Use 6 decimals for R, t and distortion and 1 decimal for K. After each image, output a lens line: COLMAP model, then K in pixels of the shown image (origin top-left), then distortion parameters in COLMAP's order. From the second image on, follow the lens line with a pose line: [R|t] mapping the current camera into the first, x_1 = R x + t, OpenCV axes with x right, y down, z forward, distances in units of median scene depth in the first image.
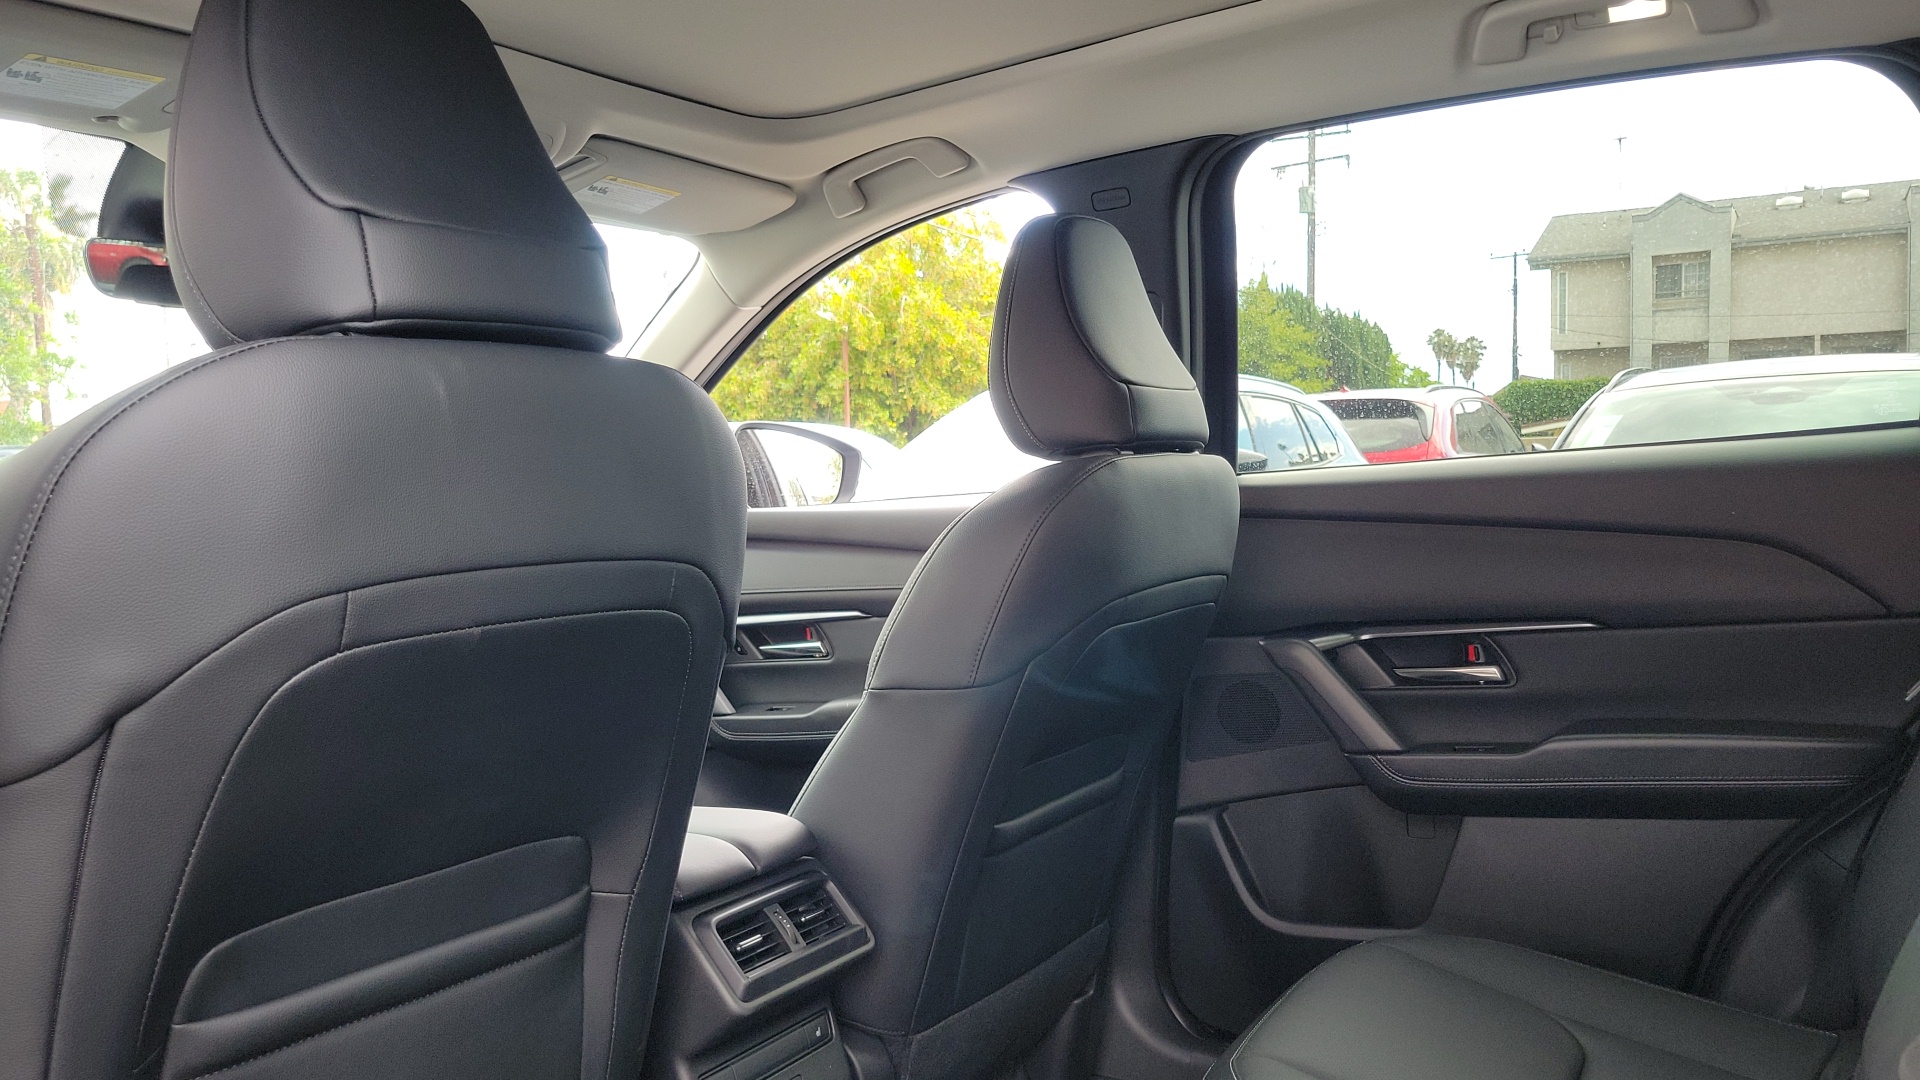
lens RADIAL K [[1447.1, 0, 948.9], [0, 1447.1, 539.7], [0, 0, 1]] dist [0.042395, -0.023832]
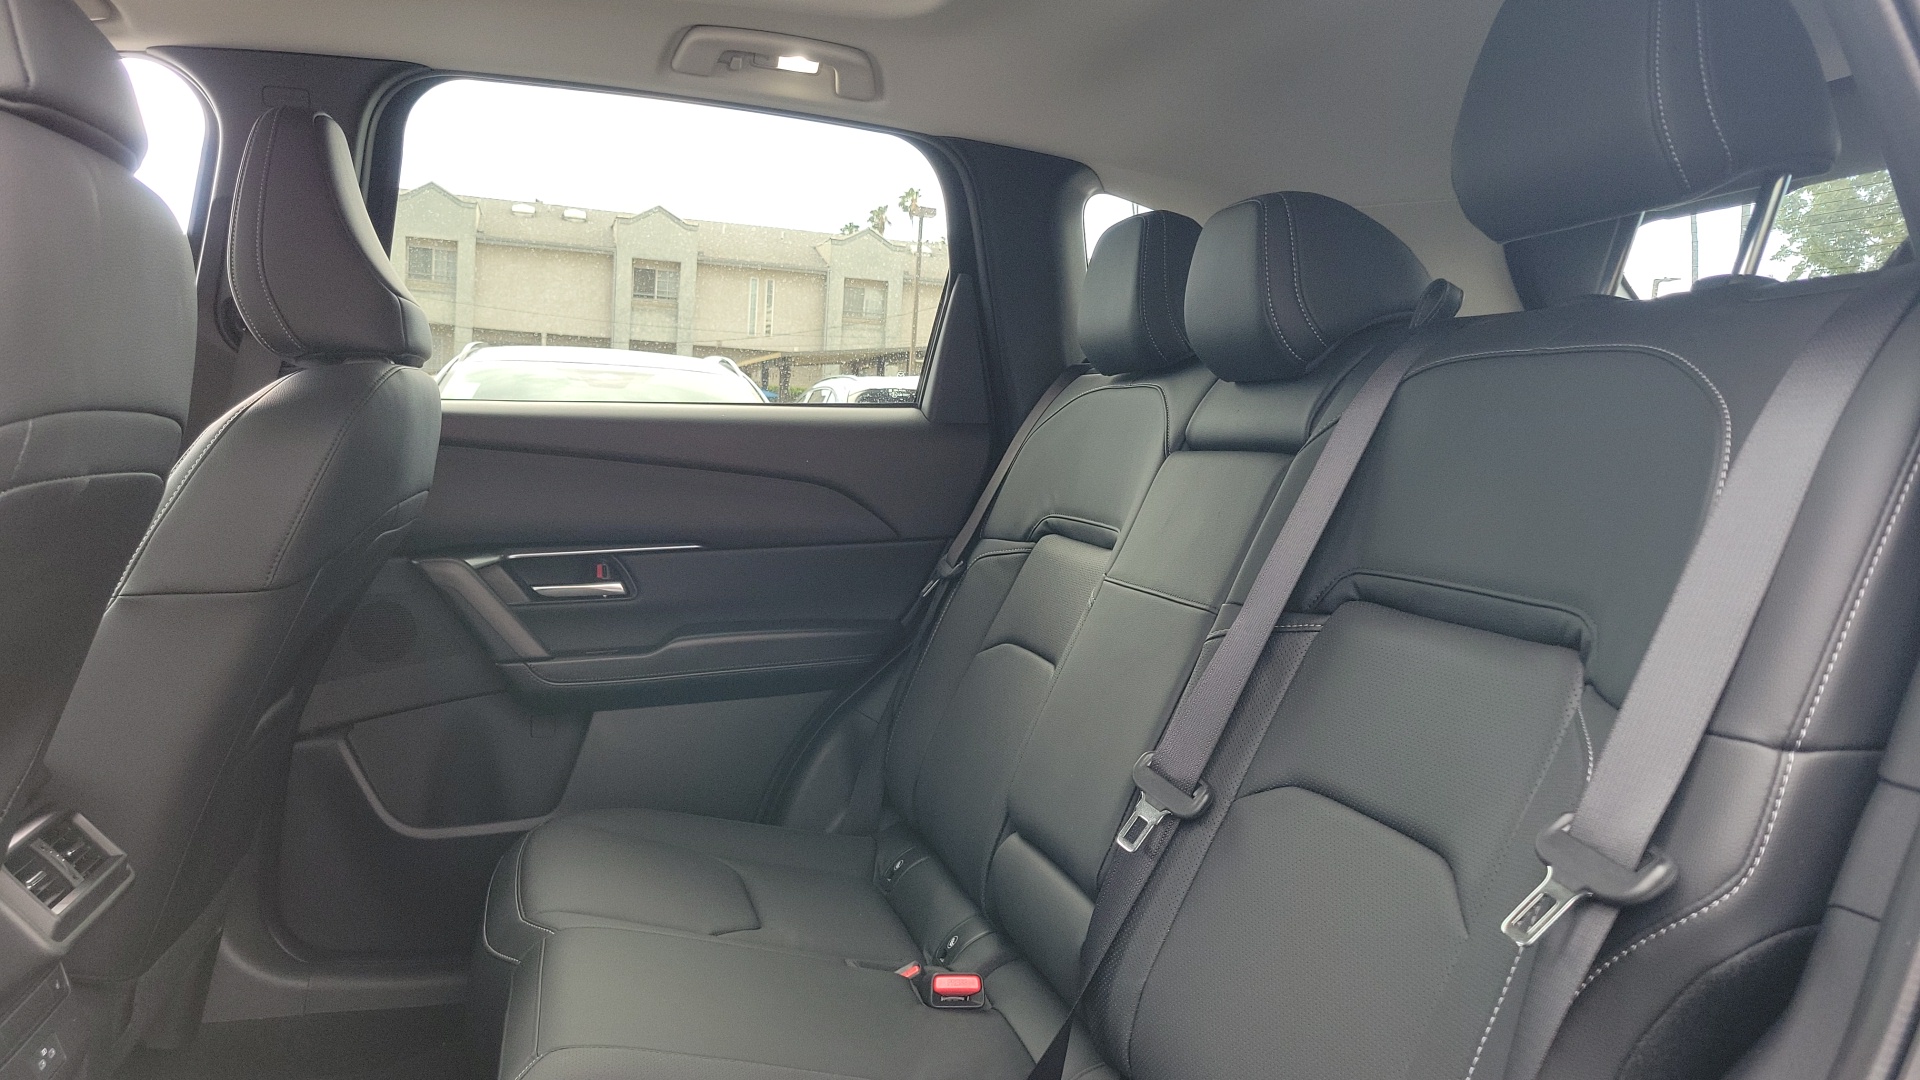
lens RADIAL K [[1447.1, 0, 948.9], [0, 1447.1, 539.7], [0, 0, 1]] dist [0.042395, -0.023832]
pose [[0.685019, 0.020787, 0.728229, -0.295550], [-0.037234, 0.999285, 0.006500, 0.035741], [-0.727574, -0.031568, 0.685303, 0.008987]]
